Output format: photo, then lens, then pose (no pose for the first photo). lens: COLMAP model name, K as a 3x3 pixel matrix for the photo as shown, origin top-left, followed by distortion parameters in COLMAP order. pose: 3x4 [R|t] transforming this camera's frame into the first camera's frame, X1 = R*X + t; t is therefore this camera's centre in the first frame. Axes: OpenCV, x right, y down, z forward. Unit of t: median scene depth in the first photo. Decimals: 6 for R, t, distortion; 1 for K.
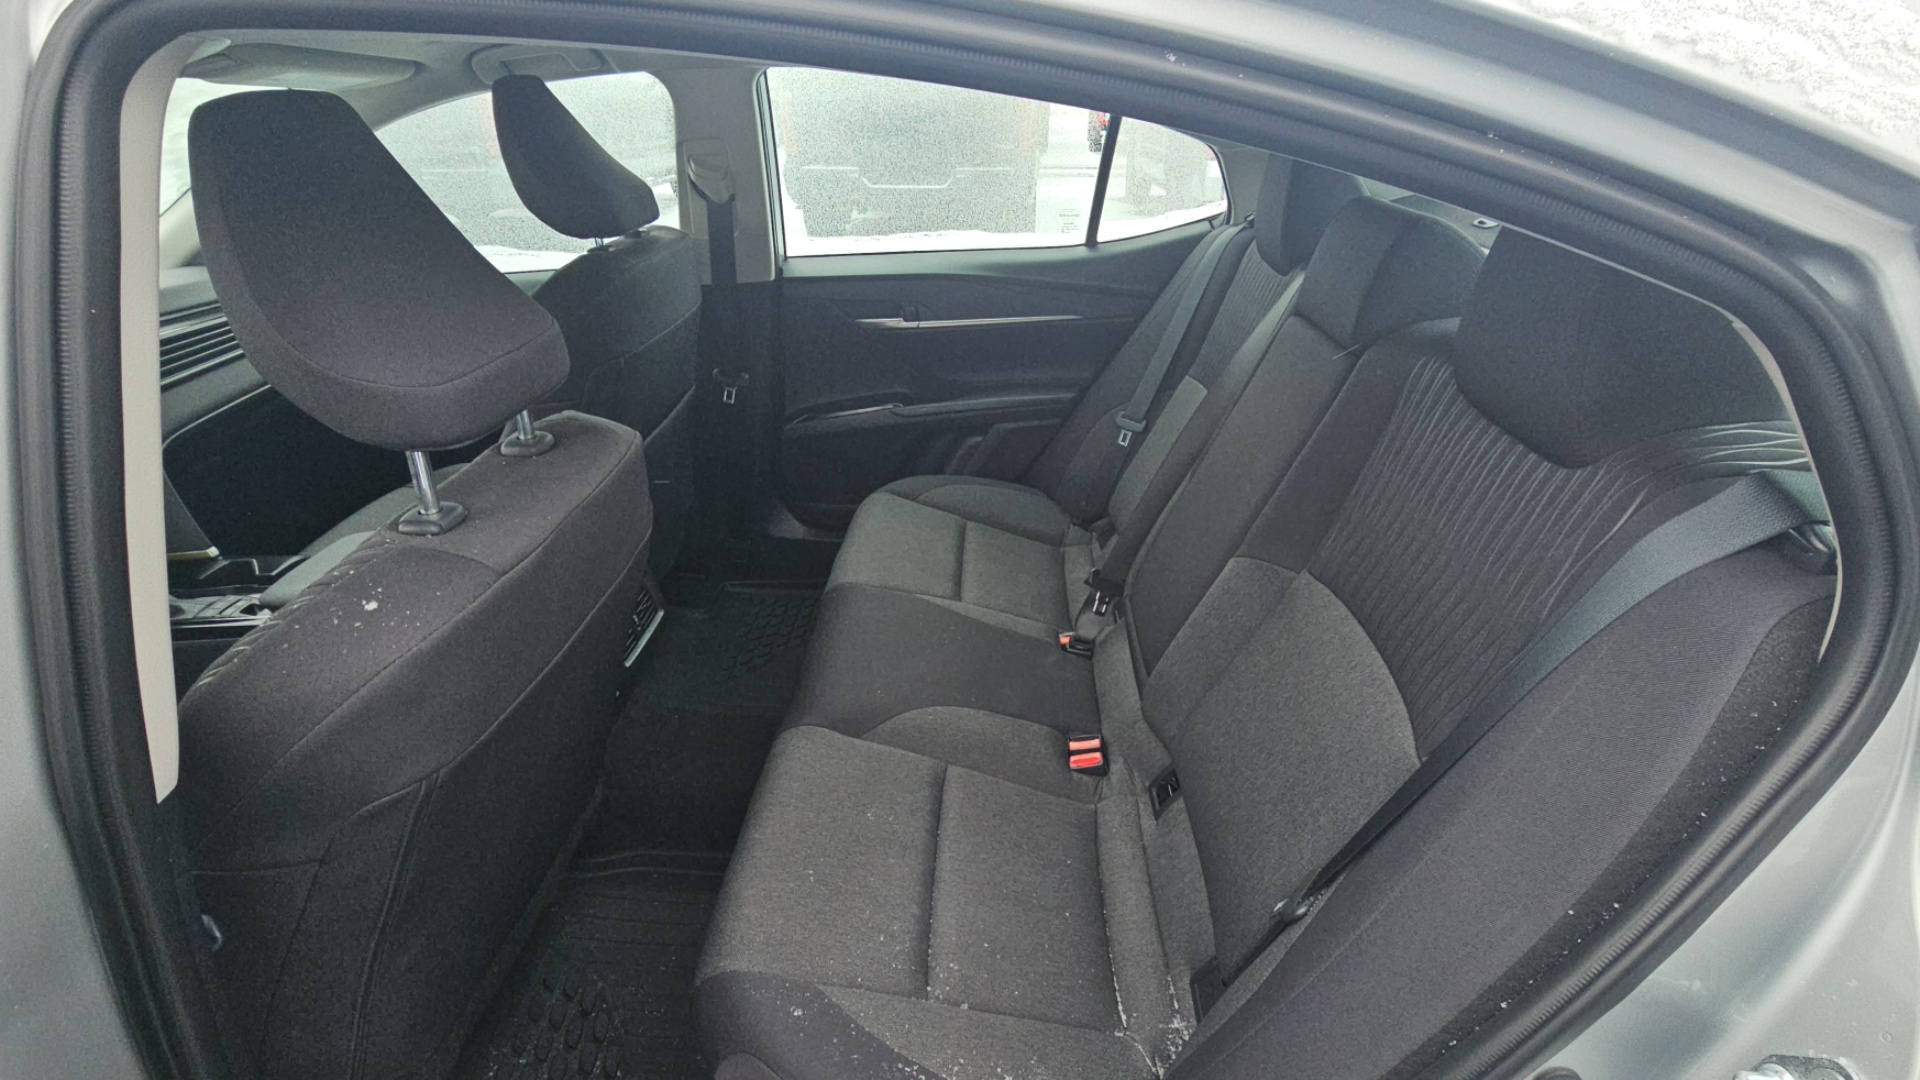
lens RADIAL K [[852.2, 0, 957.9], [0, 852.2, 547.5], [0, 0, 1]] dist [0.003747, -0.006610]
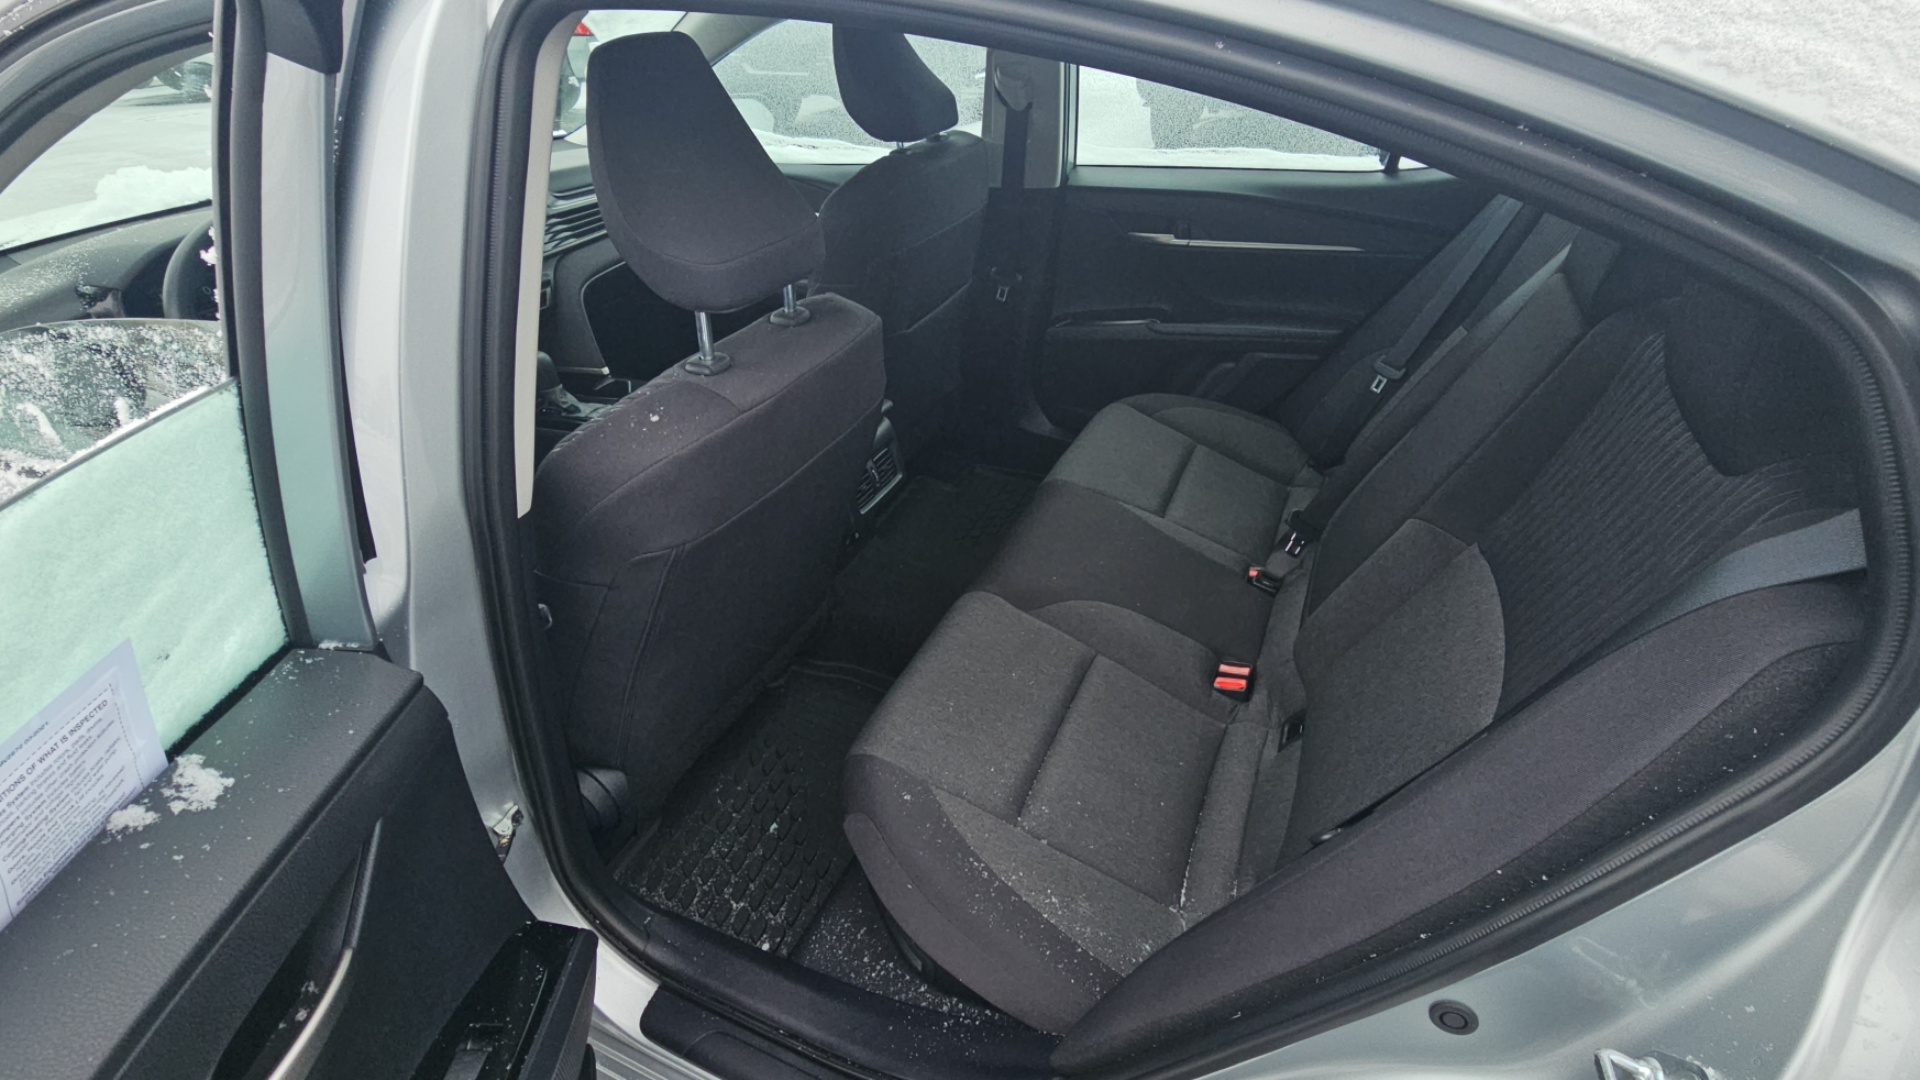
lens RADIAL K [[852.2, 0, 957.9], [0, 852.2, 547.5], [0, 0, 1]] dist [0.003747, -0.006610]
pose [[0.922638, 0.206172, -0.325933, 0.146834], [-0.170015, 0.975997, 0.136106, -0.000444], [0.346171, -0.070163, 0.935544, -0.088206]]
